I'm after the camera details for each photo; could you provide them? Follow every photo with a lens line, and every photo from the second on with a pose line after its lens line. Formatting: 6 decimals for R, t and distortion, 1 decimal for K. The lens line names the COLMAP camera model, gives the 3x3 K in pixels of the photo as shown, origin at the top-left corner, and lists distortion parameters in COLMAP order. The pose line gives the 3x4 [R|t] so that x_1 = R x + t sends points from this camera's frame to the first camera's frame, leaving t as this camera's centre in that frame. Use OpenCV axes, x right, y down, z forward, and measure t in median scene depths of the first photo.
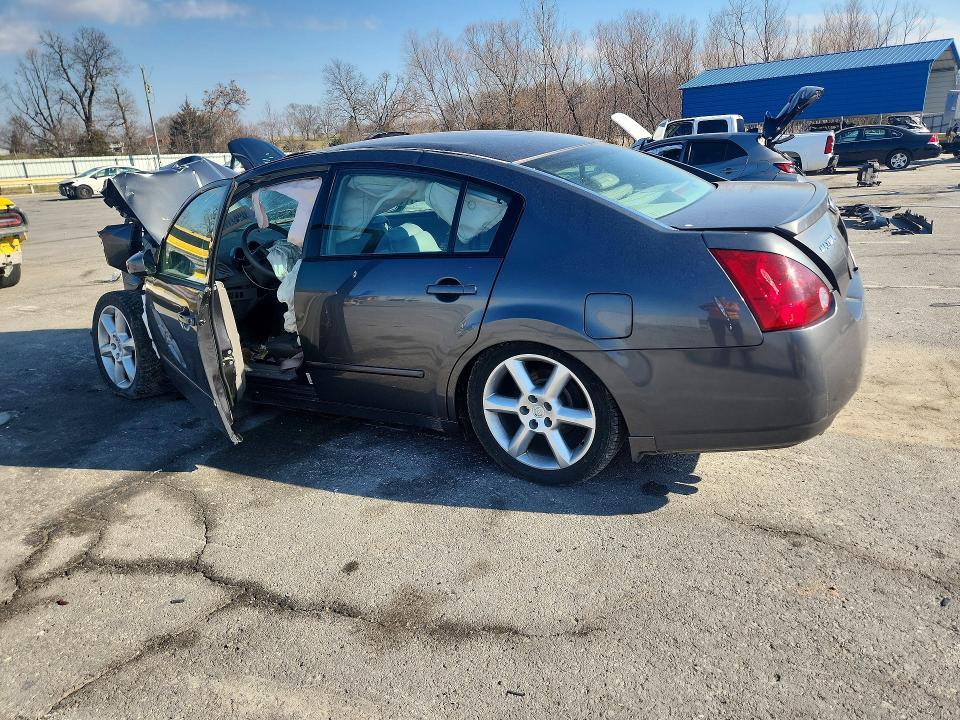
lens RADIAL K [[720.7, 0, 480.5], [0, 720.7, 372.4], [0, 0, 1]] dist [0.030218, 0.002112]
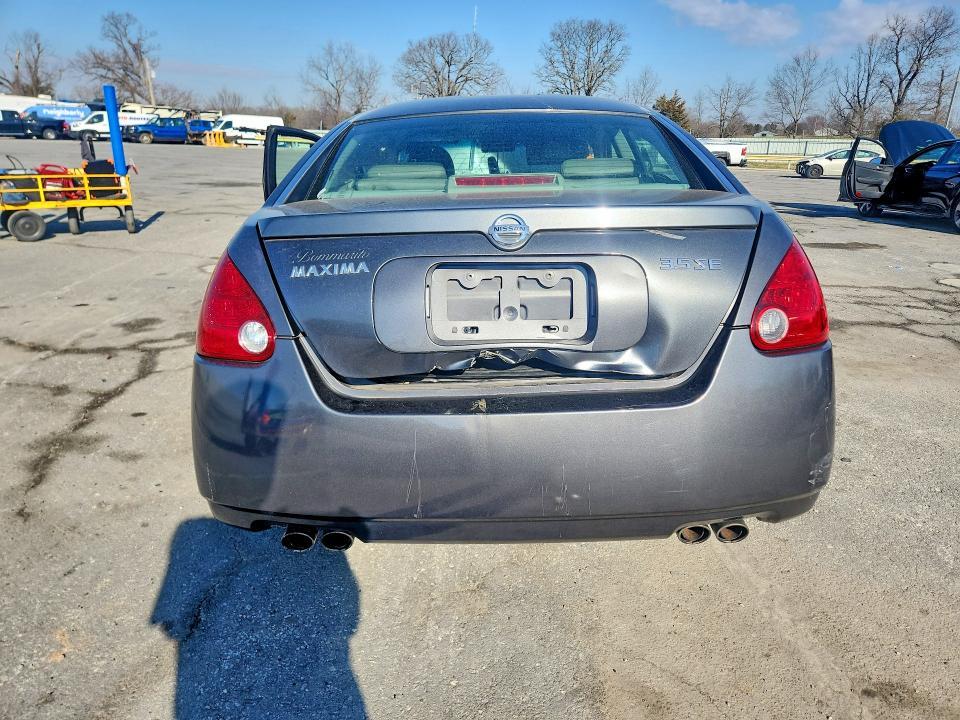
lens RADIAL K [[743.7, 0, 480.0], [0, 743.7, 360.0], [0, 0, 1]] dist [0.001781, -0.012439]
pose [[0.384448, 0.315457, -0.867575, 0.243738], [-0.325493, 0.925767, 0.192381, -0.055842], [0.863860, 0.208429, 0.458588, 0.191565]]
